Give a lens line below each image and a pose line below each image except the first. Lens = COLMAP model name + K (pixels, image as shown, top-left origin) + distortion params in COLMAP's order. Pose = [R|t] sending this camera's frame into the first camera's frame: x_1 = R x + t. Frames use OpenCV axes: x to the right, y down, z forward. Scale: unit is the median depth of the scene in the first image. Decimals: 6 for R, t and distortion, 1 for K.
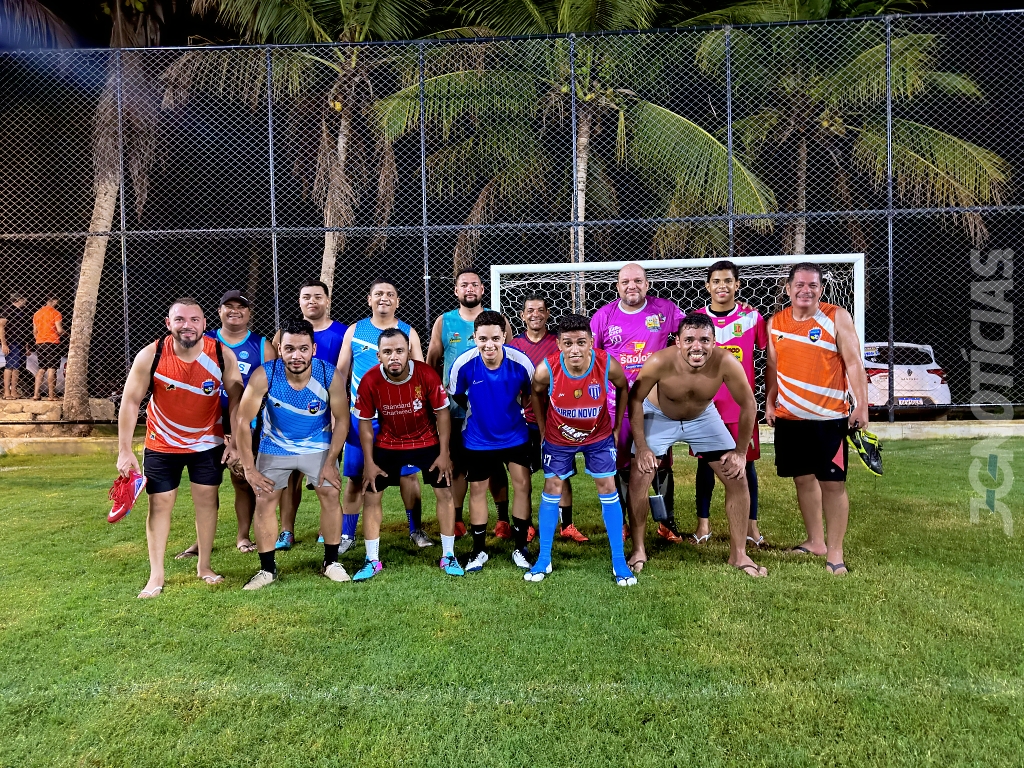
lens RADIAL K [[766.7, 0, 512.0], [0, 766.7, 384.0], [0, 0, 1]] dist [0.119196, -0.079656]
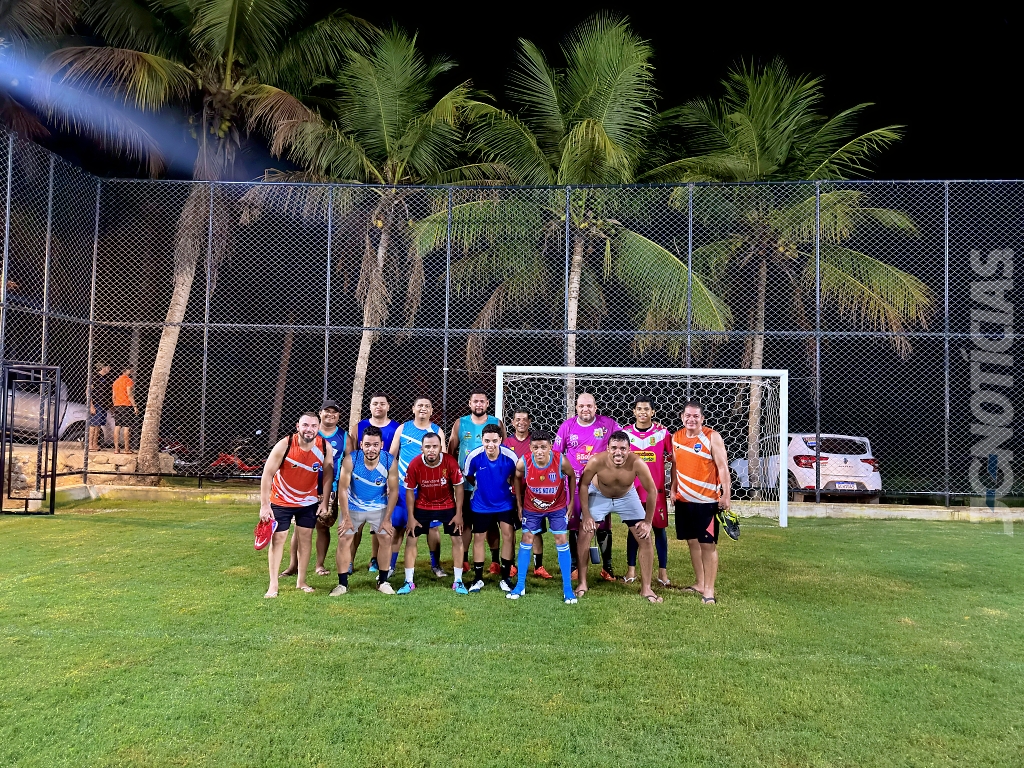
lens RADIAL K [[766.7, 0, 512.0], [0, 766.7, 384.0], [0, 0, 1]] dist [0.119196, -0.079656]
pose [[0.999084, 0.041776, -0.009298, 0.020344], [-0.042362, 0.996224, -0.075779, -0.051645], [0.006097, 0.076103, 0.997081, -0.507625]]
